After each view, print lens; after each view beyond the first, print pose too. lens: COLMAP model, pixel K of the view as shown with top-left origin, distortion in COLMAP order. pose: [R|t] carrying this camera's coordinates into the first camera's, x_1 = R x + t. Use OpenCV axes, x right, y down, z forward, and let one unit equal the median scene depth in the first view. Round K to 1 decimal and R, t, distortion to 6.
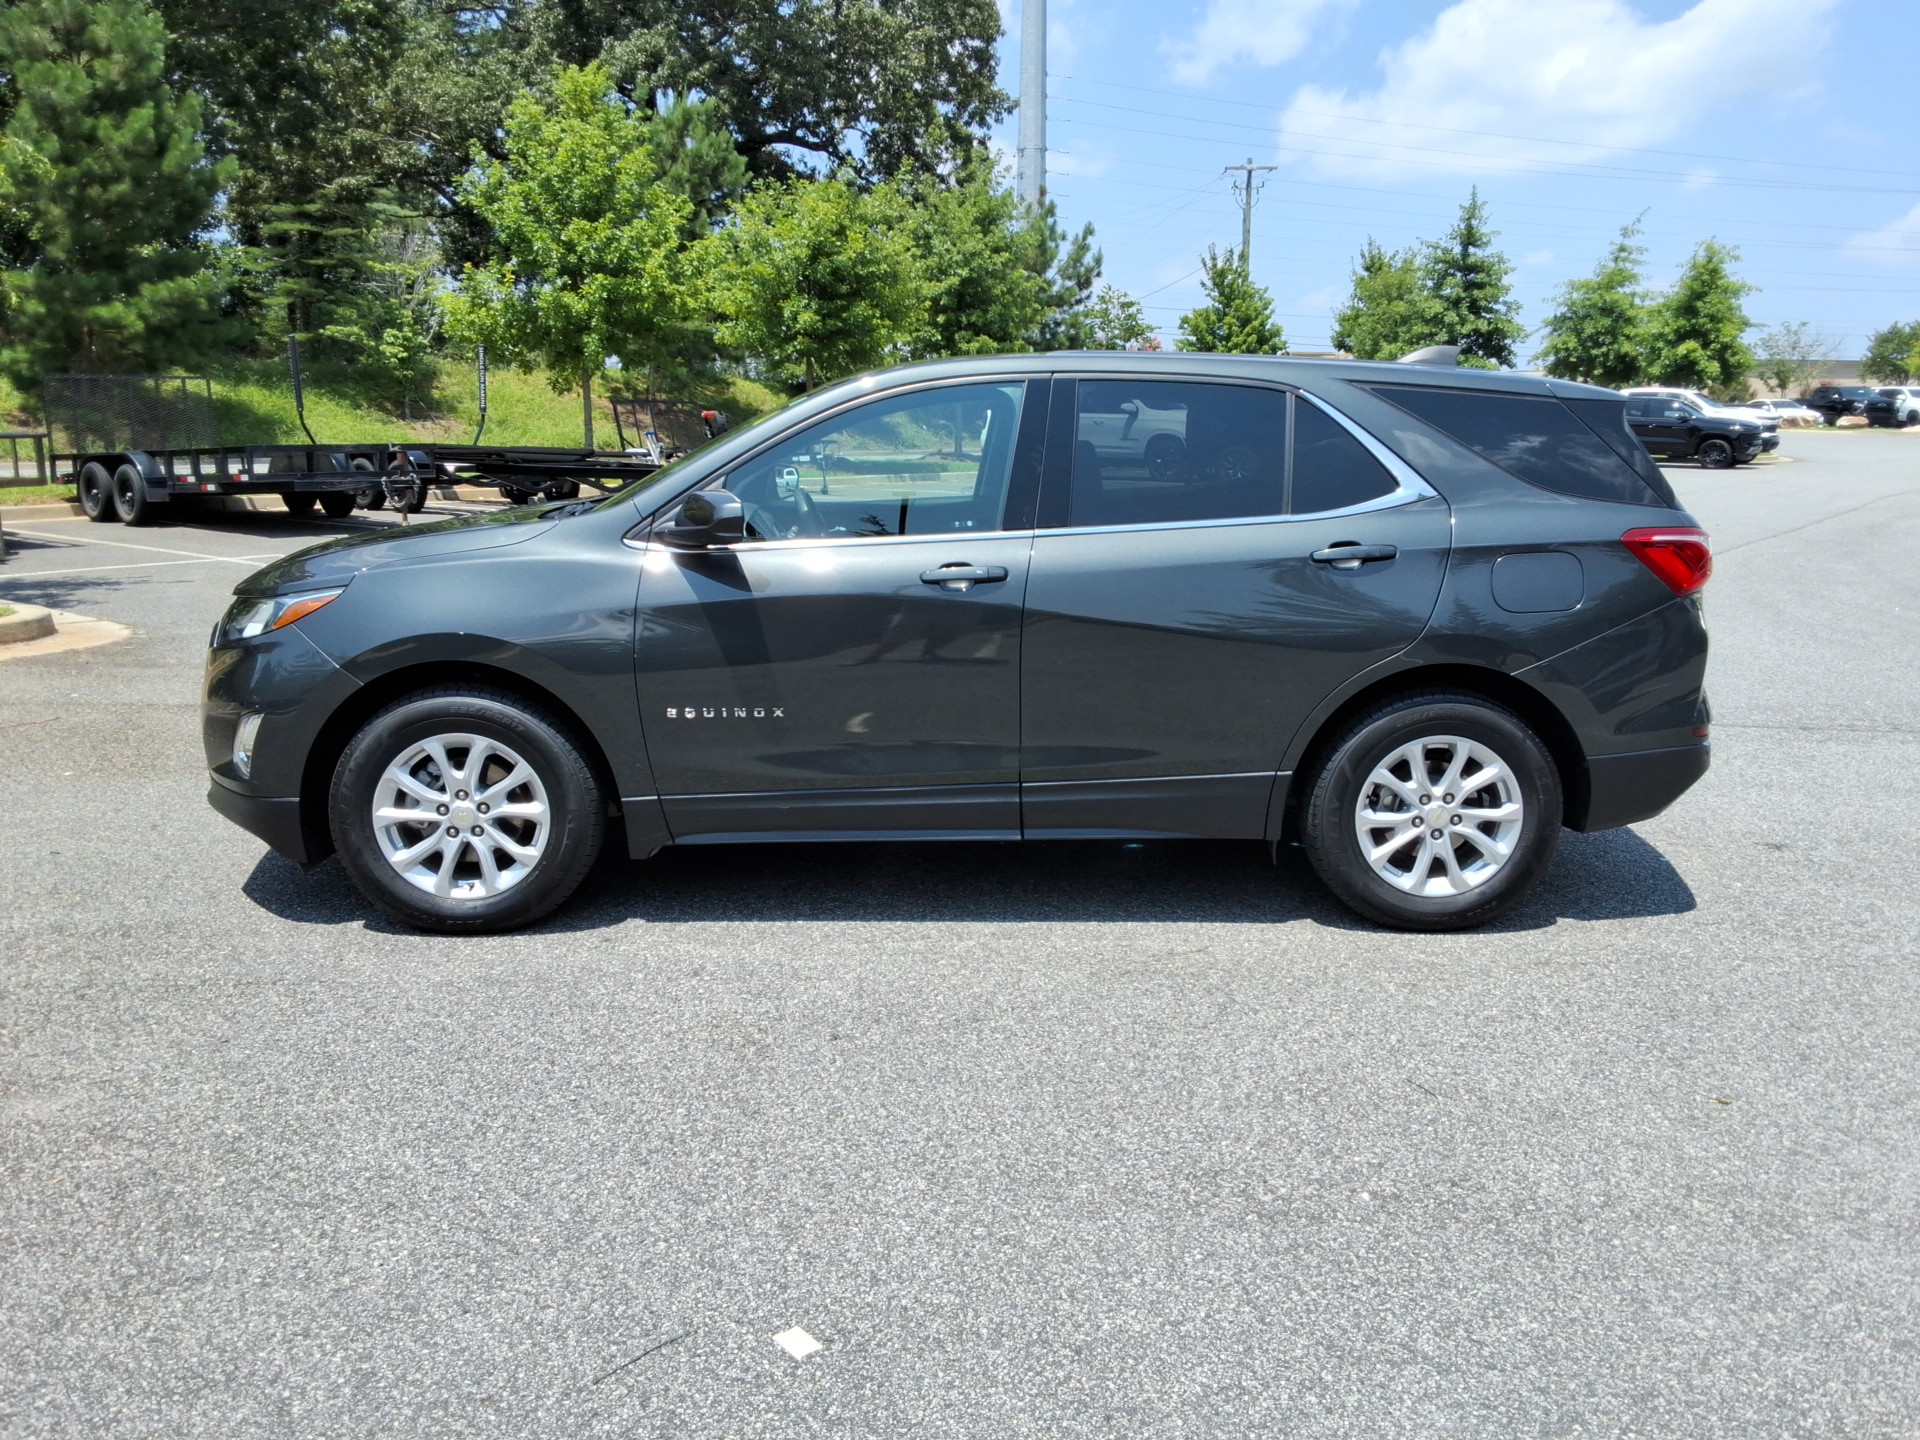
lens RADIAL K [[1542.1, 0, 977.3], [0, 1542.1, 694.4], [0, 0, 1]] dist [0.118666, -0.187831]
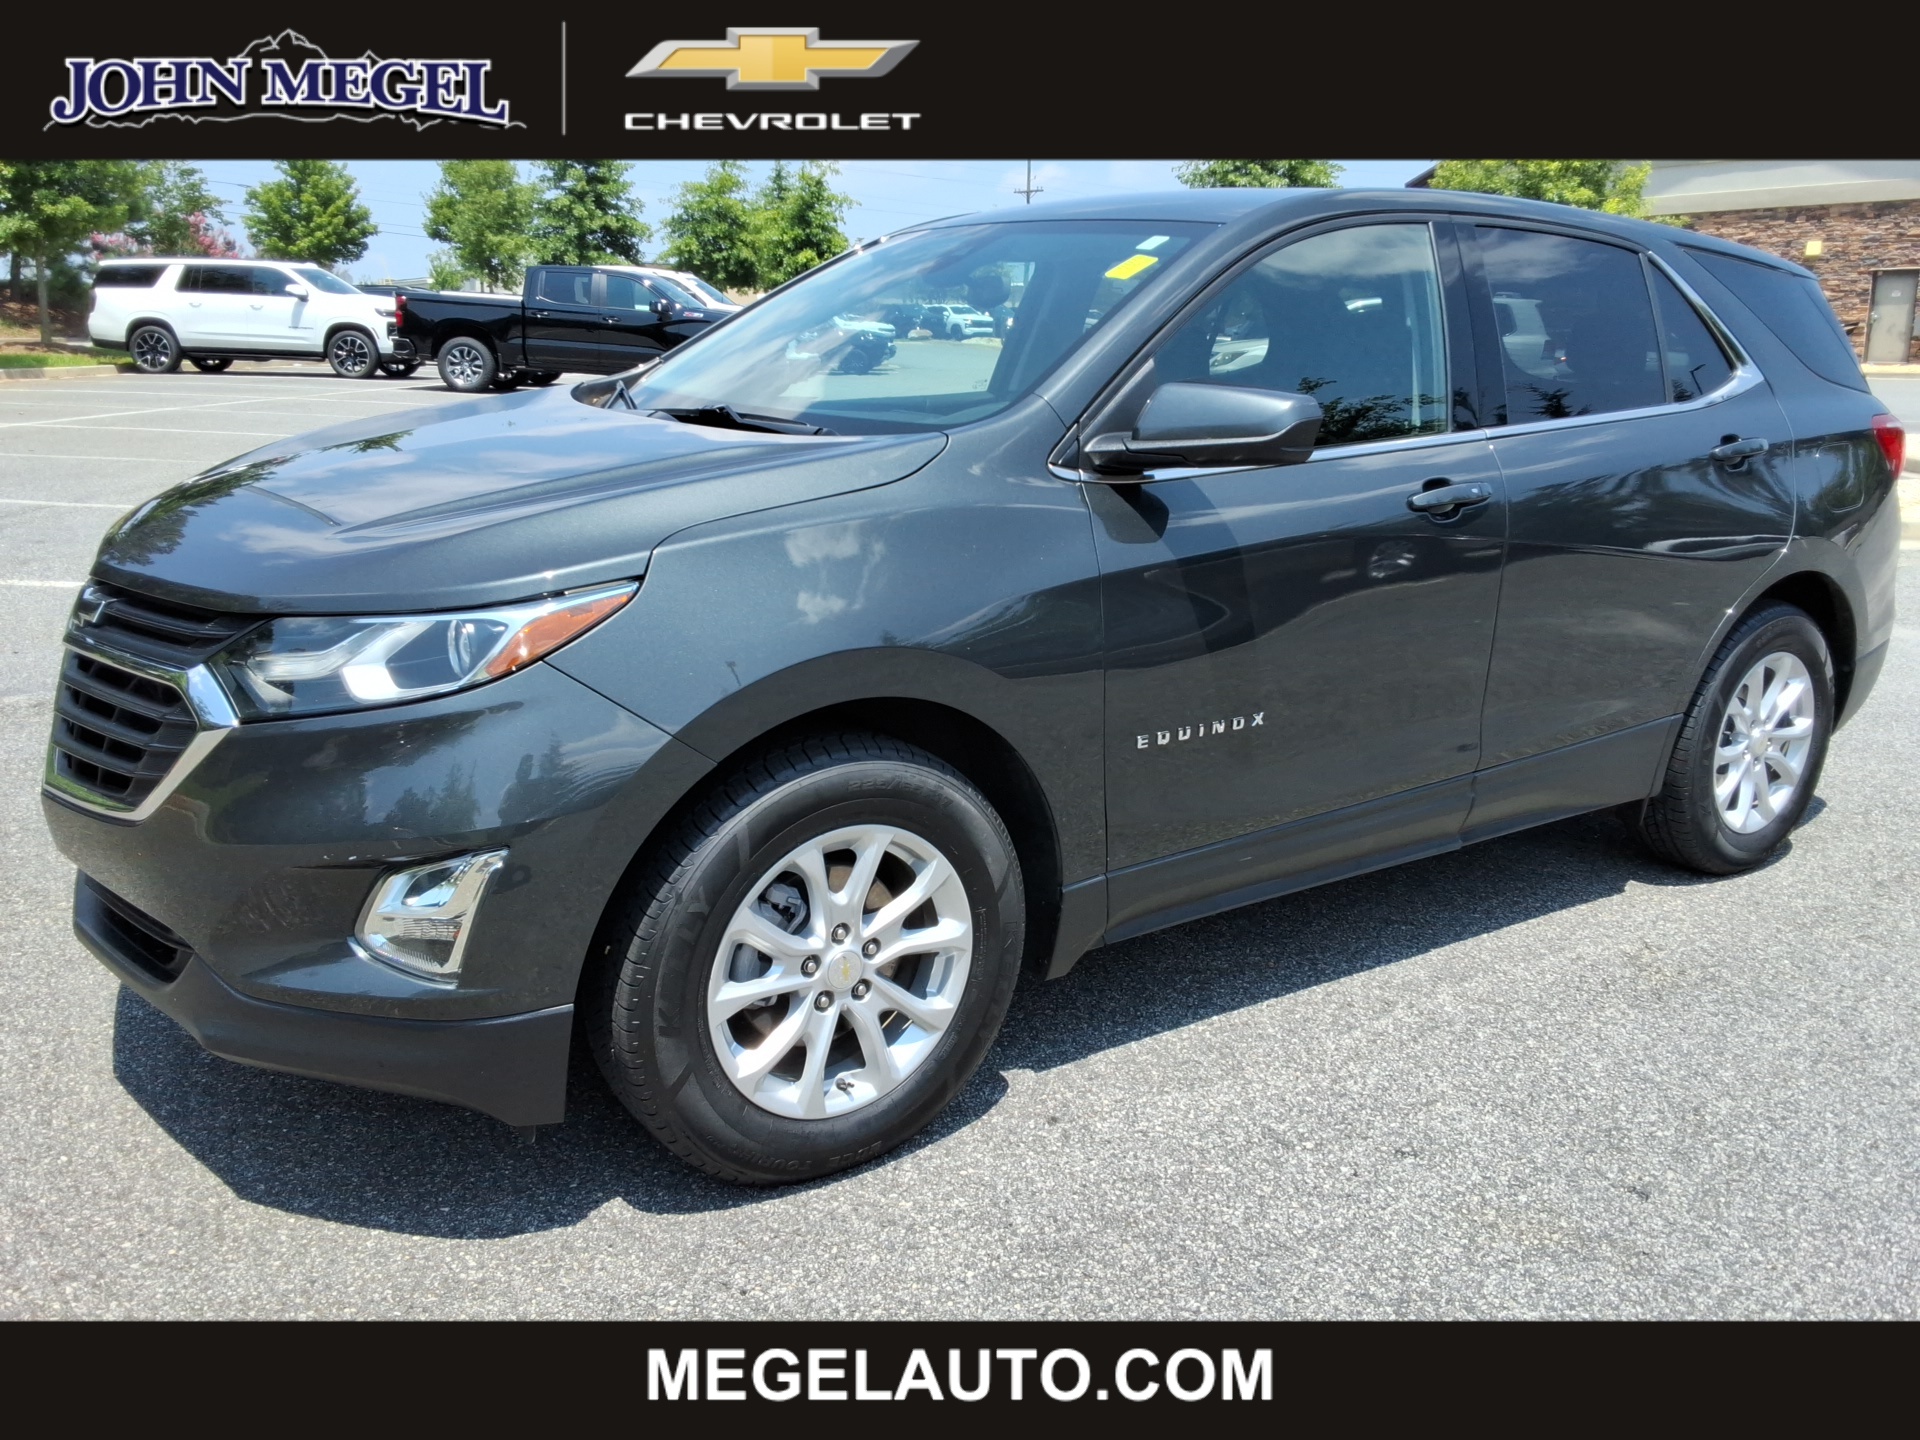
lens RADIAL K [[1542.1, 0, 977.3], [0, 1542.1, 694.4], [0, 0, 1]] dist [0.118666, -0.187831]
pose [[0.835106, -0.111546, 0.538661, -0.080244], [0.078435, 0.993365, 0.084107, -0.008795], [-0.544468, -0.027988, 0.838314, 0.070695]]
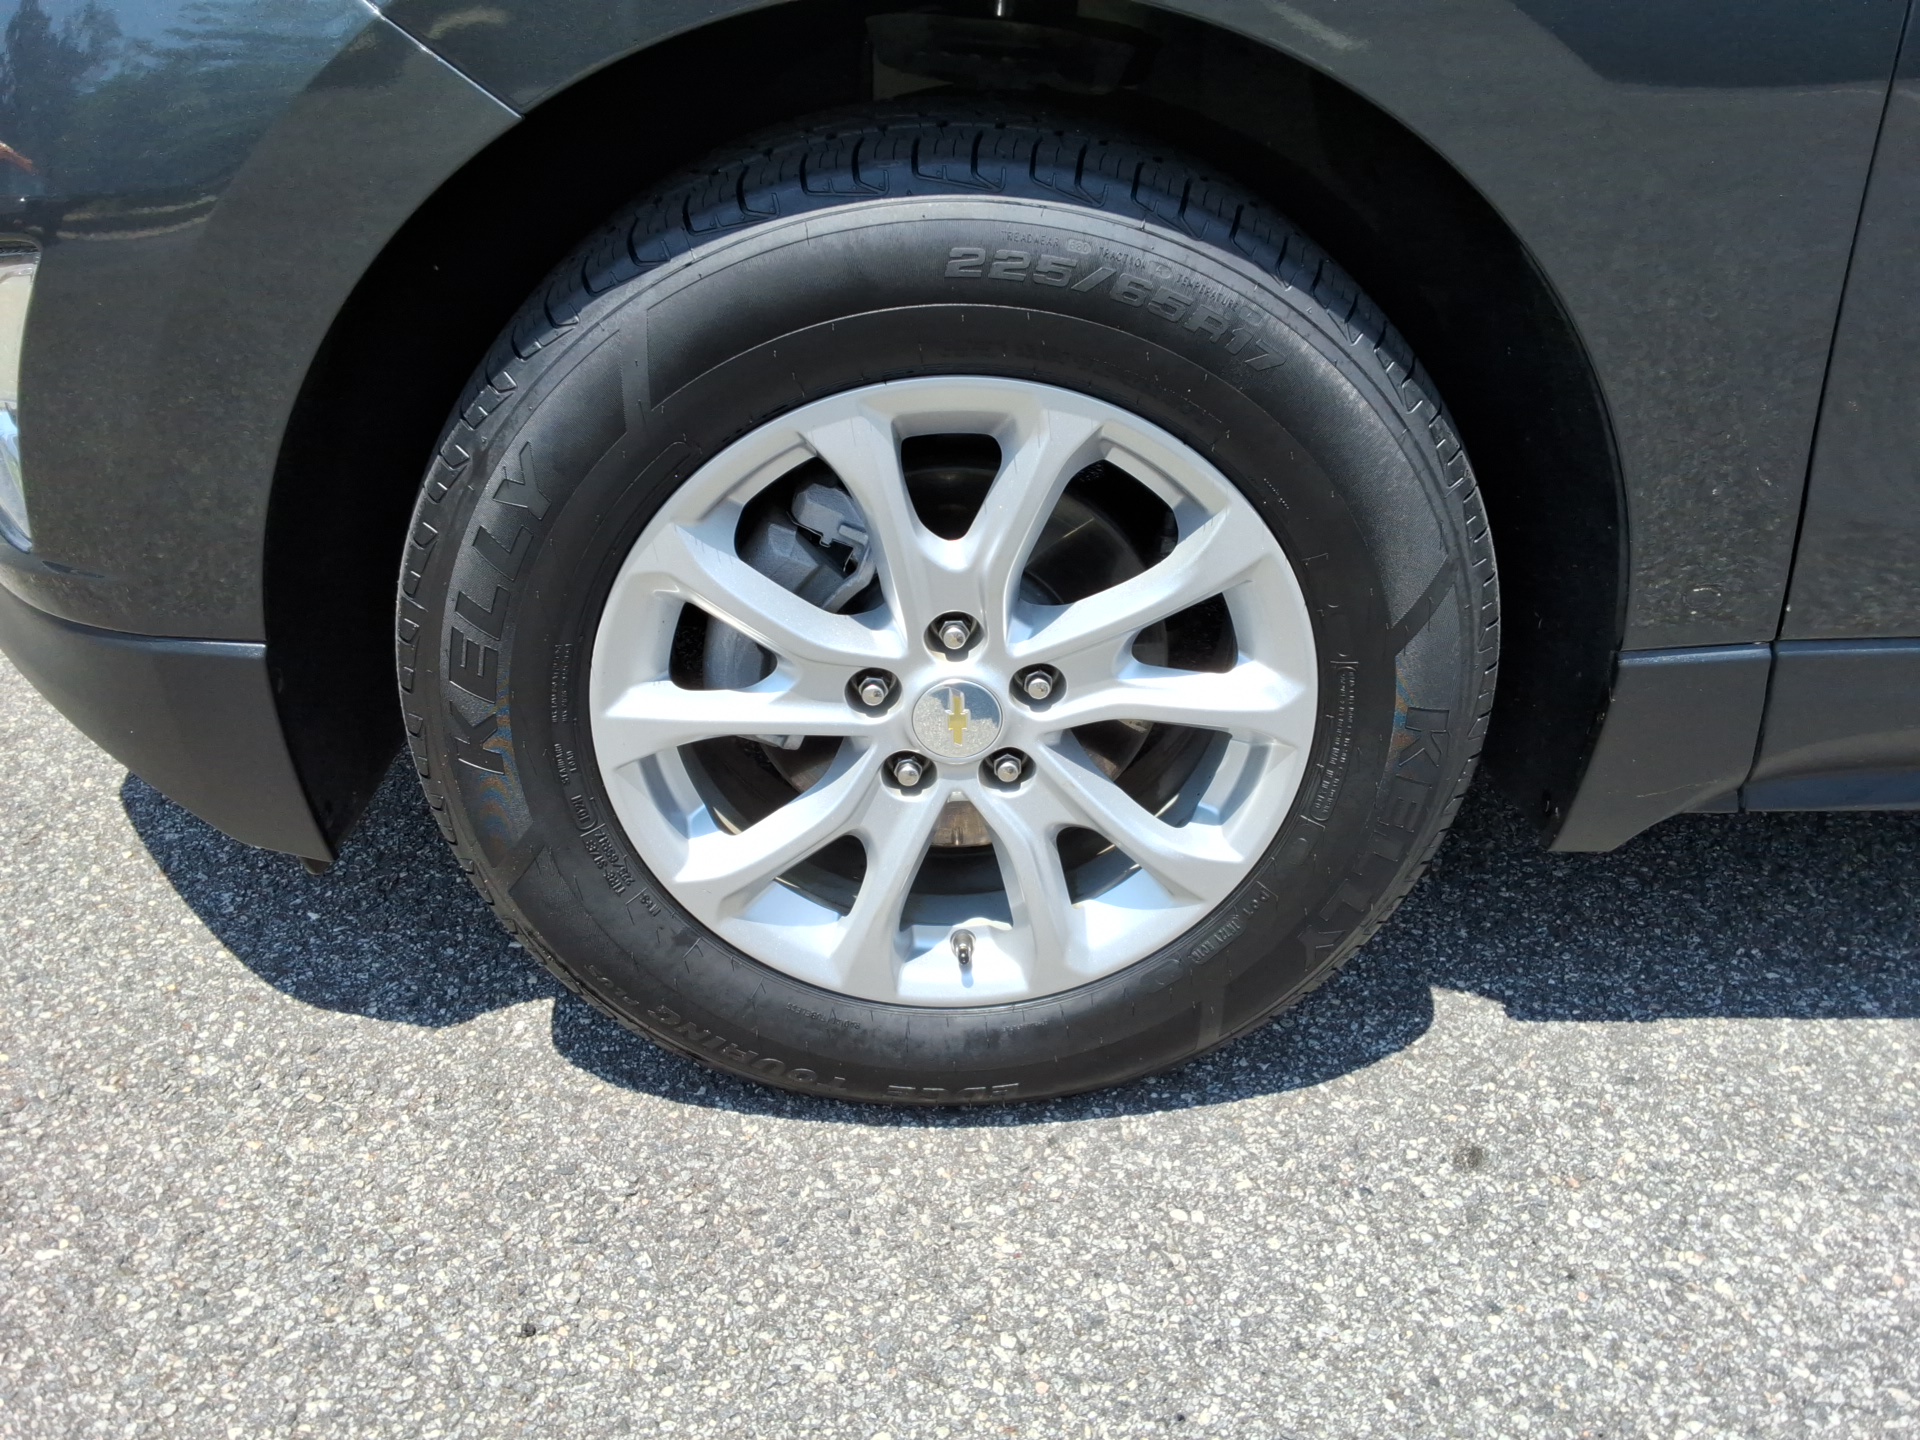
lens RADIAL K [[1542.1, 0, 977.3], [0, 1542.1, 694.4], [0, 0, 1]] dist [0.118666, -0.187831]
pose [[0.999823, 0.017964, 0.005645, -0.045487], [-0.018822, 0.944783, 0.327157, -0.000401], [0.000544, -0.327205, 0.944953, 0.107804]]
